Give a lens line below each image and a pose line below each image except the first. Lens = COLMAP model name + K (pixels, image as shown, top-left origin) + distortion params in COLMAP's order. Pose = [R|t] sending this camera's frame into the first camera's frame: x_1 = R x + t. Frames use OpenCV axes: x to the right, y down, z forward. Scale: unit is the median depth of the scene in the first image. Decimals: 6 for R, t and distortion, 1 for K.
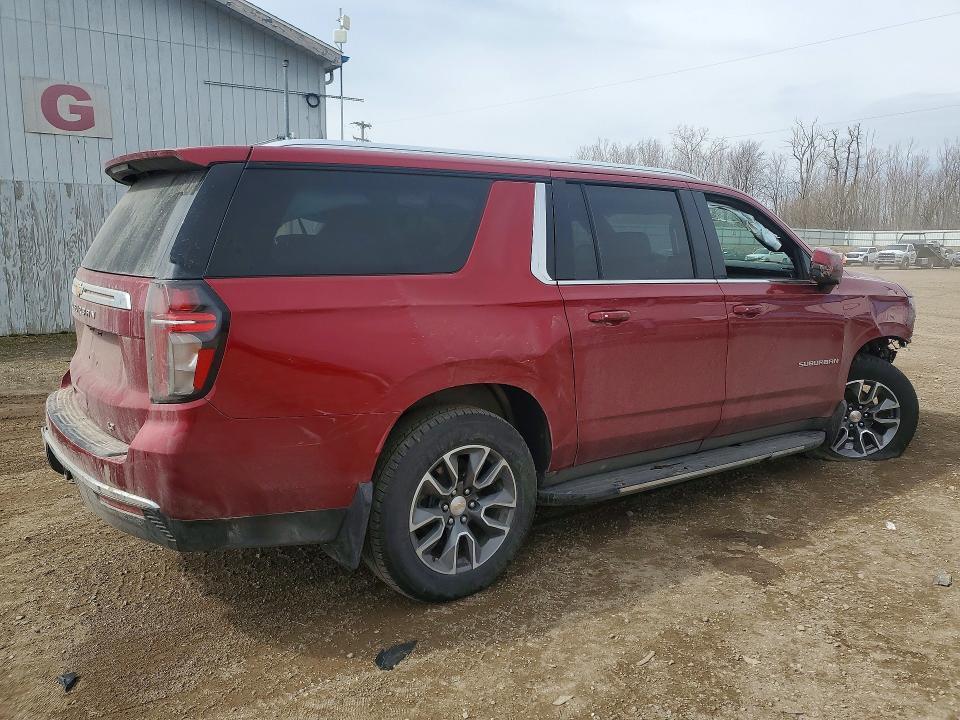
lens RADIAL K [[730.7, 0, 479.8], [0, 730.7, 342.7], [0, 0, 1]] dist [0.027852, -0.004570]
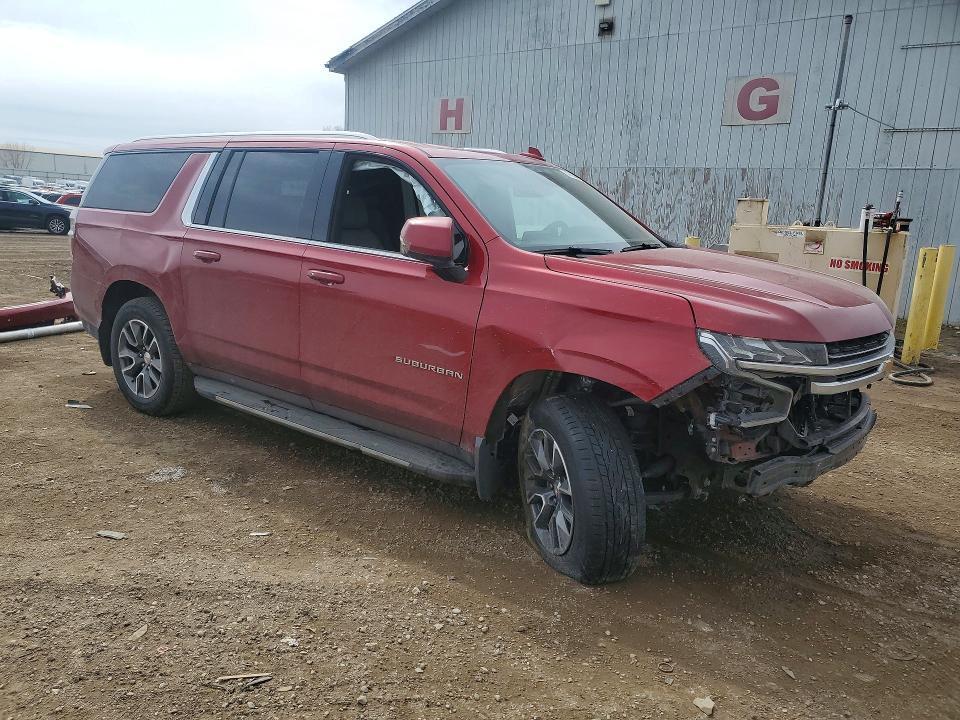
lens RADIAL K [[729.5, 0, 480.0], [0, 729.5, 360.0], [0, 0, 1]] dist [0.019360, 0.004287]
pose [[0.316858, 0.208148, -0.925352, 1.201964], [-0.174958, 0.971707, 0.158666, -0.112840], [0.932197, 0.111623, 0.344310, 0.794002]]
